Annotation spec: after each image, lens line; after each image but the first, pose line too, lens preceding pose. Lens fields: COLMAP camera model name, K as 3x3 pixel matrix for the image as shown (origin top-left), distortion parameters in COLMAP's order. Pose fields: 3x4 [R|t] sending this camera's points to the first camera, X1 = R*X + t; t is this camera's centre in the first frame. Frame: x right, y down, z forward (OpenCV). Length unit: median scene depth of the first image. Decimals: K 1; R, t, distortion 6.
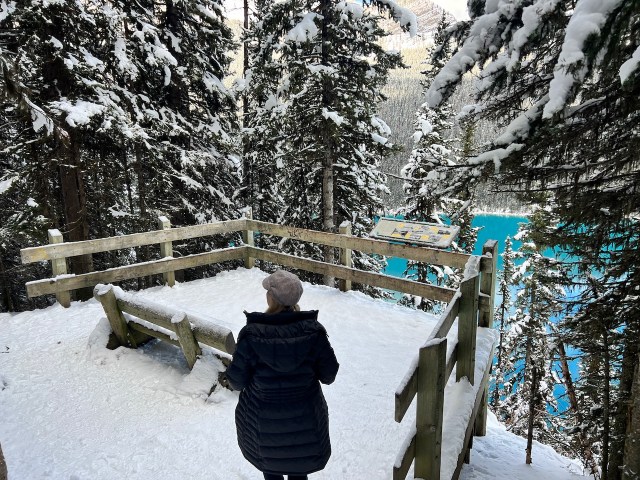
lens RADIAL K [[502.3, 0, 320.7], [0, 502.3, 246.6], [0, 0, 1]] dist [0.077086, -0.124937]
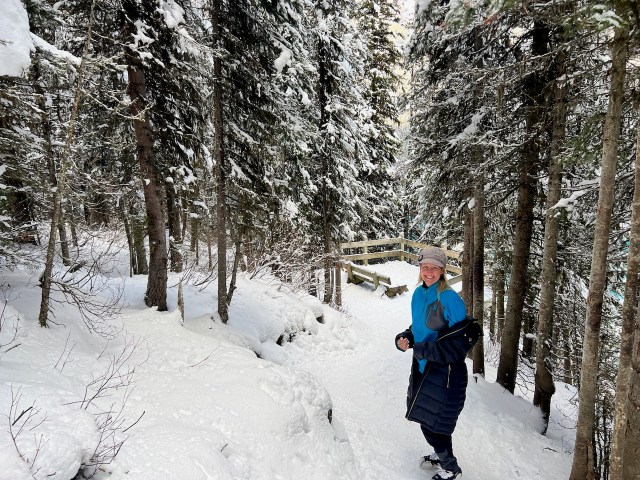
lens RADIAL K [[502.3, 0, 320.7], [0, 502.3, 246.6], [0, 0, 1]] dist [0.077086, -0.124937]
pose [[0.943088, 0.061046, -0.326893, 0.230106], [-0.063116, 0.997997, 0.004284, -0.004922], [0.326500, 0.016592, 0.945052, -1.125005]]
